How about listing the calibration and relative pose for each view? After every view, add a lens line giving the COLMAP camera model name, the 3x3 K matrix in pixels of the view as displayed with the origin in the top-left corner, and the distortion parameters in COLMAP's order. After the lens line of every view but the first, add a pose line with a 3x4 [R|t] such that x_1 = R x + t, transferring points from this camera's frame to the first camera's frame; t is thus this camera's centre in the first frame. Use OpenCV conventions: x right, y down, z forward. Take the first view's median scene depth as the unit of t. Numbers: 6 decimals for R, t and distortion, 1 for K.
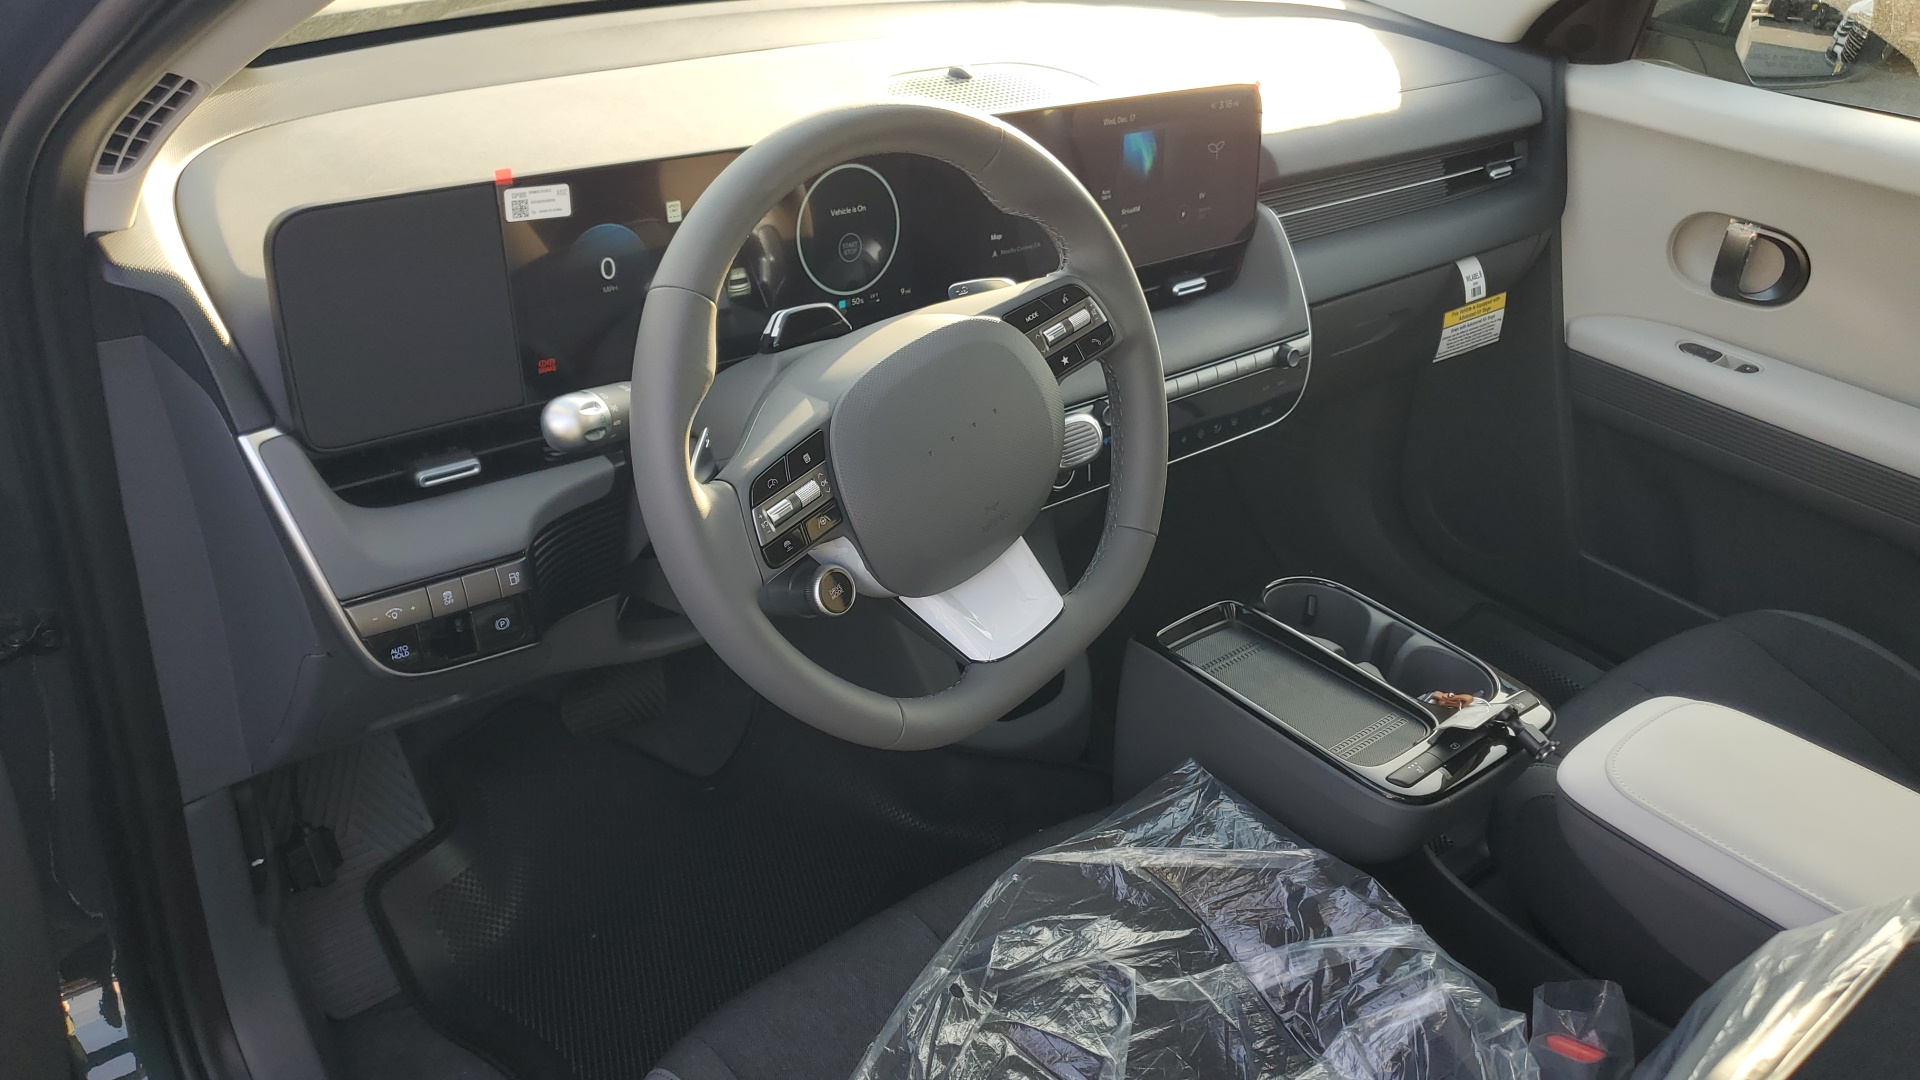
lens RADIAL K [[1491.6, 0, 982.2], [0, 1491.6, 541.9], [0, 0, 1]] dist [0.142285, -0.301898]
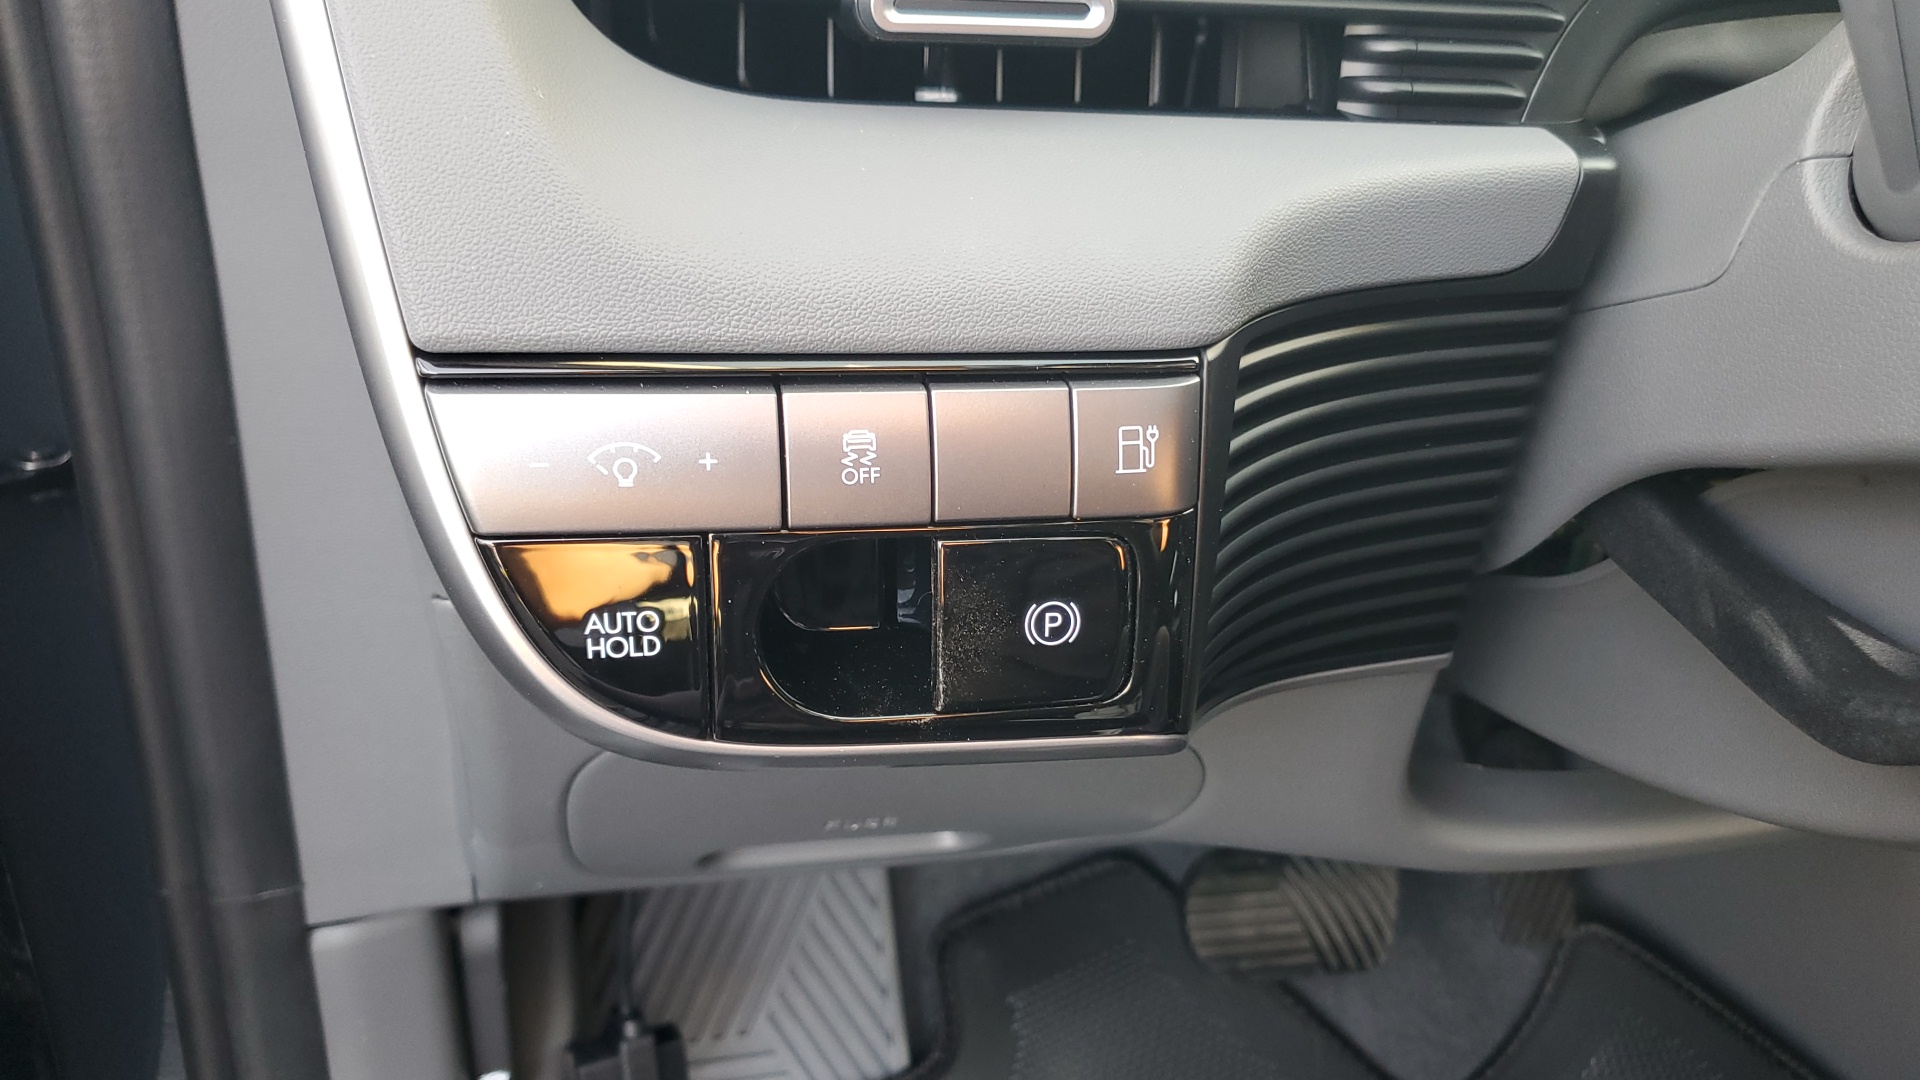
lens RADIAL K [[1532.4, 0, 970.9], [0, 1532.4, 566.6], [0, 0, 1]] dist [0.033022, -0.002319]
pose [[0.884800, 0.185414, -0.427494, -0.196424], [-0.220538, 0.974797, -0.033665, 0.048806], [0.410478, 0.124065, 0.903391, 0.669100]]
